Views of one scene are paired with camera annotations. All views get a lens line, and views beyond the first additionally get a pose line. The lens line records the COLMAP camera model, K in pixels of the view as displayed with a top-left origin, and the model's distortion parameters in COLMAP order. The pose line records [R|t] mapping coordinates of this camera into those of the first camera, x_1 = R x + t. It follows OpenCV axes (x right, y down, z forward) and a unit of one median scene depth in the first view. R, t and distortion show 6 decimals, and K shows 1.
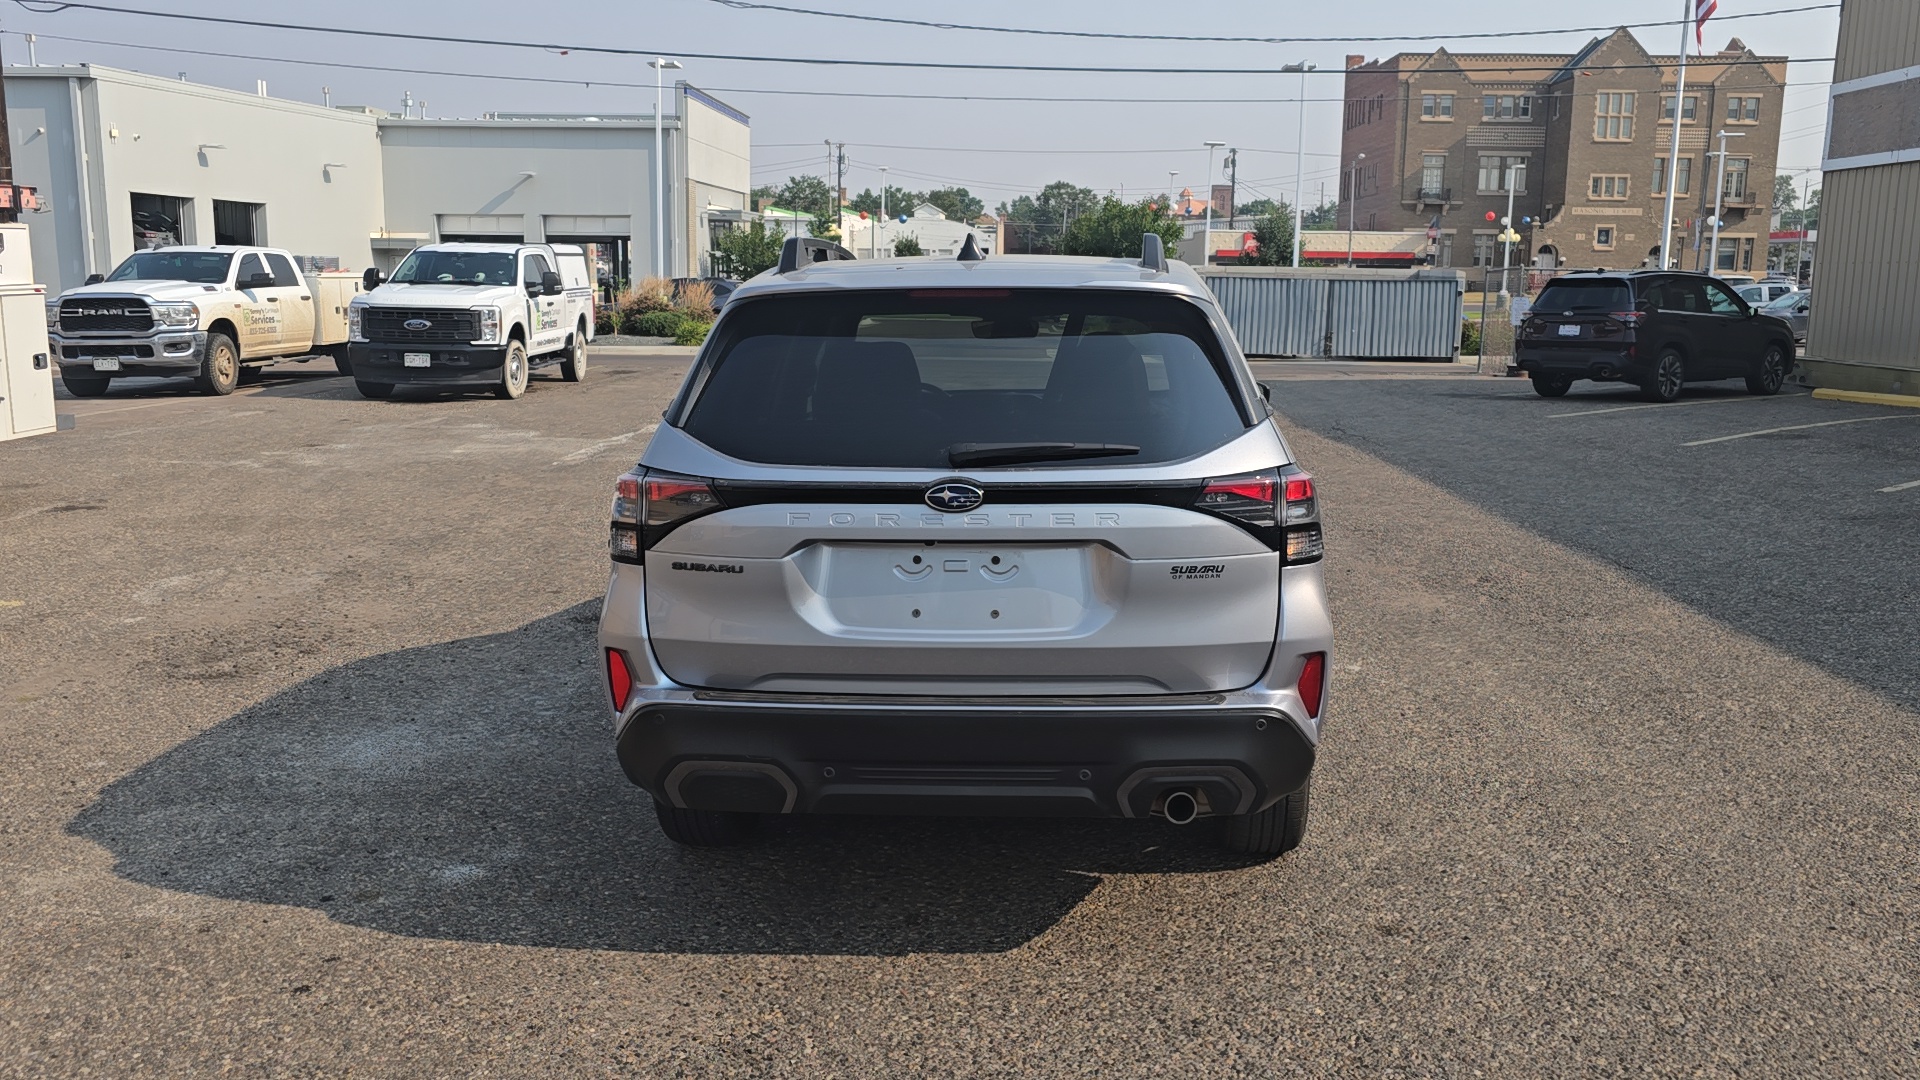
lens RADIAL K [[1592.0, 0, 983.5], [0, 1592.0, 552.3], [0, 0, 1]] dist [-0.007080, 0.015176]
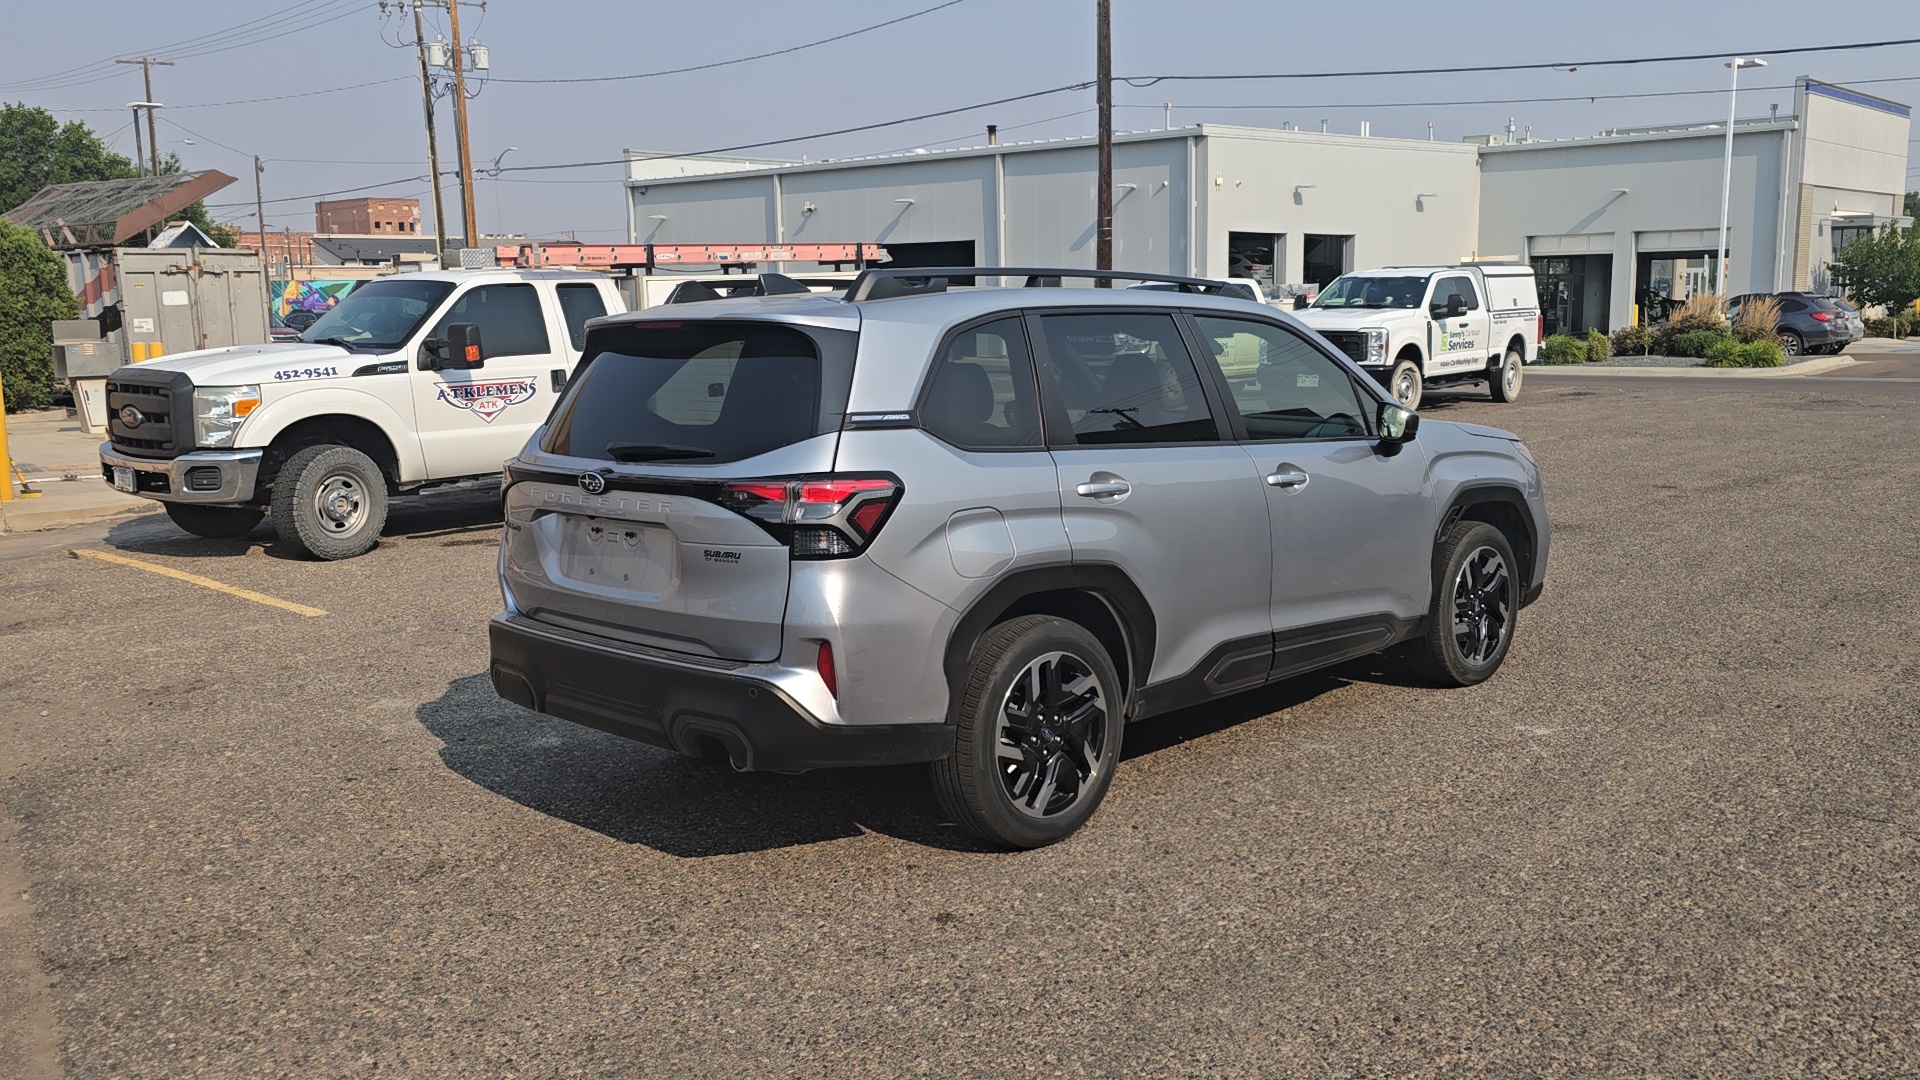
lens RADIAL K [[1592.0, 0, 984.5], [0, 1592.0, 558.8], [0, 0, 1]] dist [-0.007080, 0.015176]
pose [[0.754602, 0.083099, -0.650900, 0.106812], [-0.088672, 0.995764, 0.024328, -0.003269], [0.650164, 0.039358, 0.758774, 0.022748]]
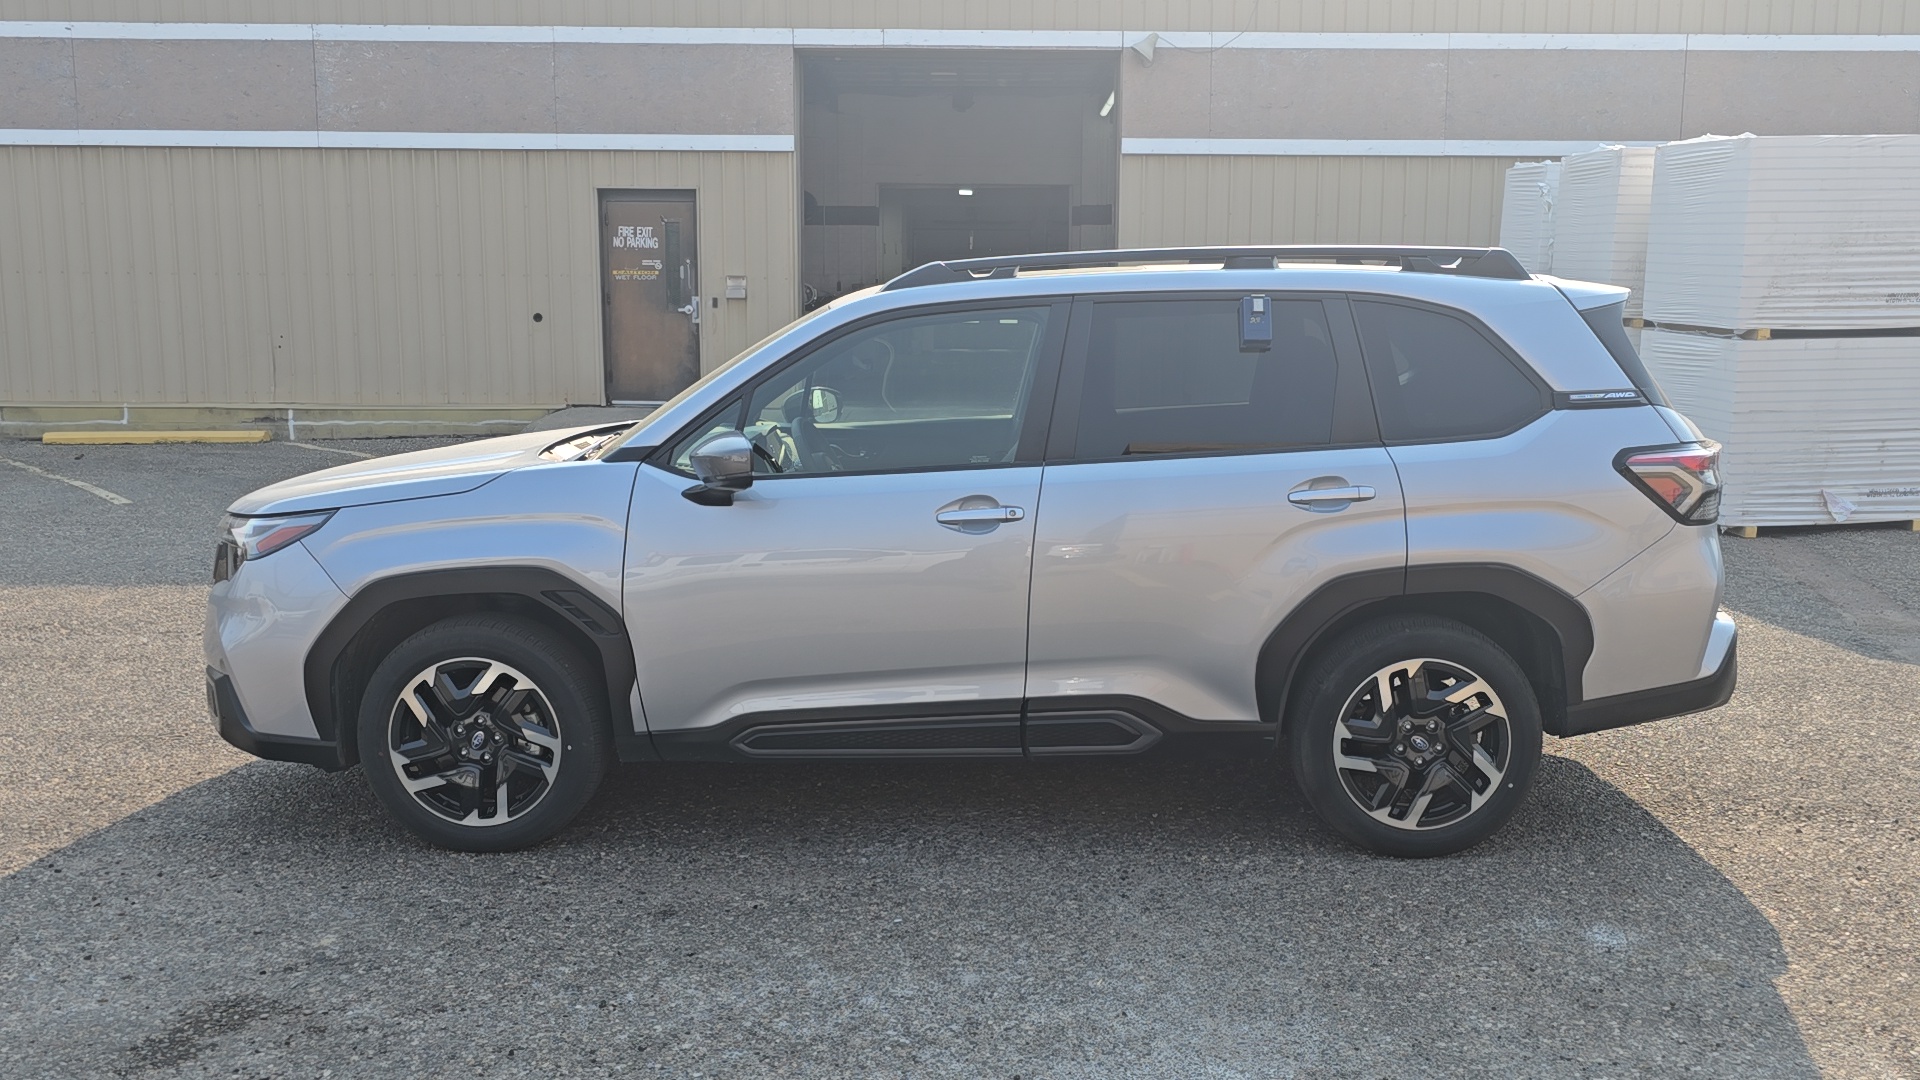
lens RADIAL K [[1592.0, 0, 994.7], [0, 1592.0, 514.5], [0, 0, 1]] dist [-0.007080, 0.015176]
pose [[-0.042973, -0.137854, 0.989520, -0.146782], [0.168978, 0.975163, 0.143192, -0.027719], [-0.984683, 0.173361, -0.018611, 0.164536]]
